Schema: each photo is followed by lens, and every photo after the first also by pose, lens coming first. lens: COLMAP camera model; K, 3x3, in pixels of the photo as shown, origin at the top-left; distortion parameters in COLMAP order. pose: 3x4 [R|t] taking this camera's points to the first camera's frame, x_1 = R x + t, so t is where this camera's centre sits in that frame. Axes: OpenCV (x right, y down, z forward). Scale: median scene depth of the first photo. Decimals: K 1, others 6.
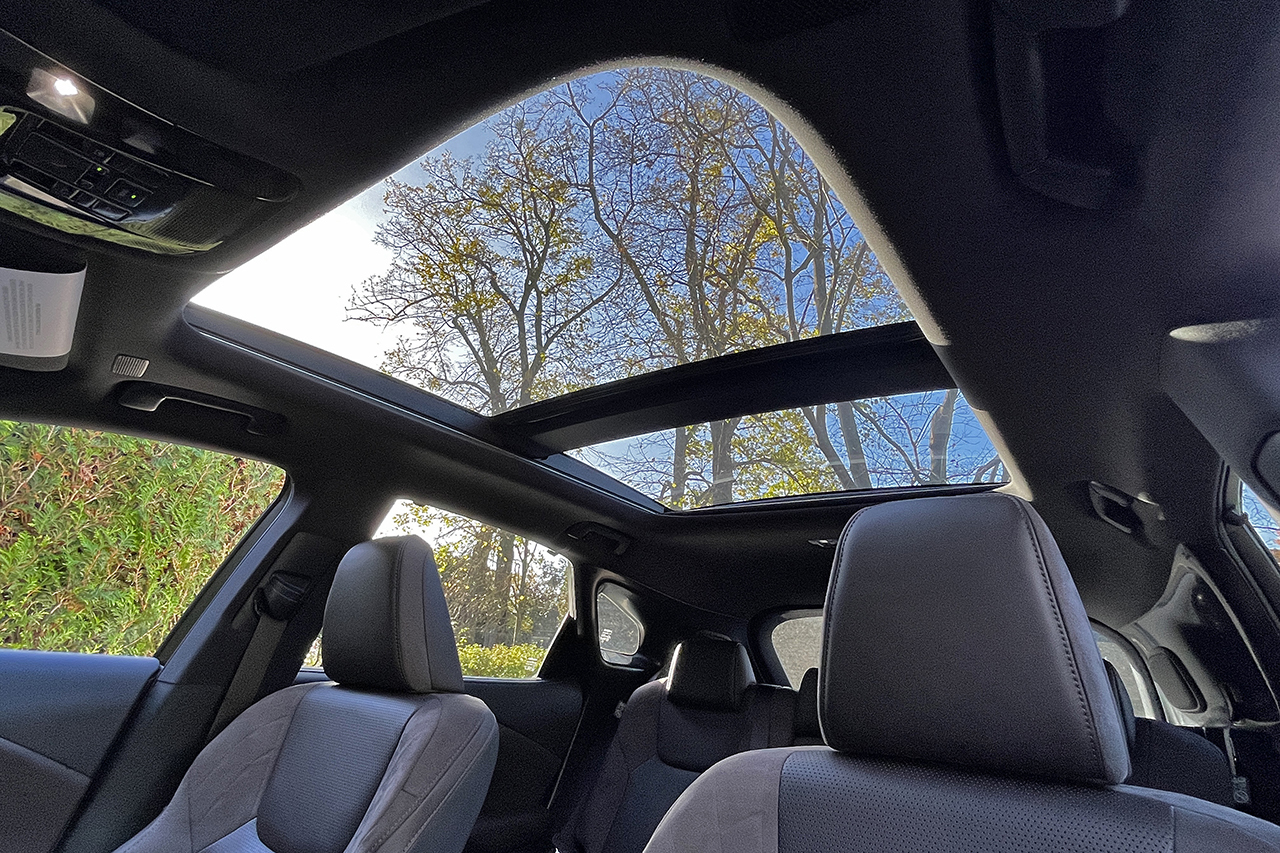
lens RADIAL K [[669.8, 0, 640.0], [0, 669.8, 479.2], [0, 0, 1]] dist [-0.003654, -0.000810]
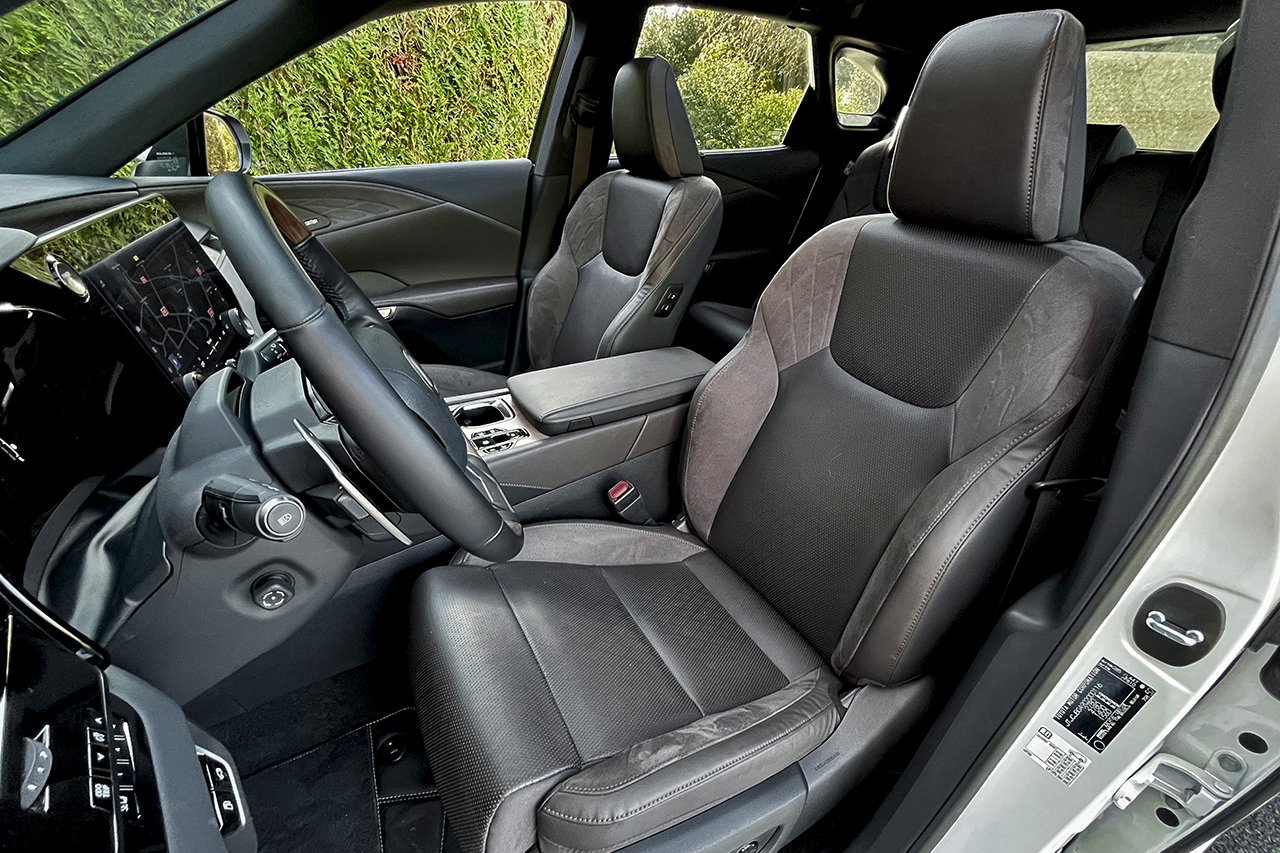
lens RADIAL K [[559.3, 0, 640.0], [0, 559.3, 426.5], [0, 0, 1]] dist [-0.000819, -0.000065]
pose [[0.903697, 0.134823, -0.406392, 0.161744], [0.191570, 0.721521, 0.665364, -0.114707], [0.382927, -0.679139, 0.626208, -0.194862]]
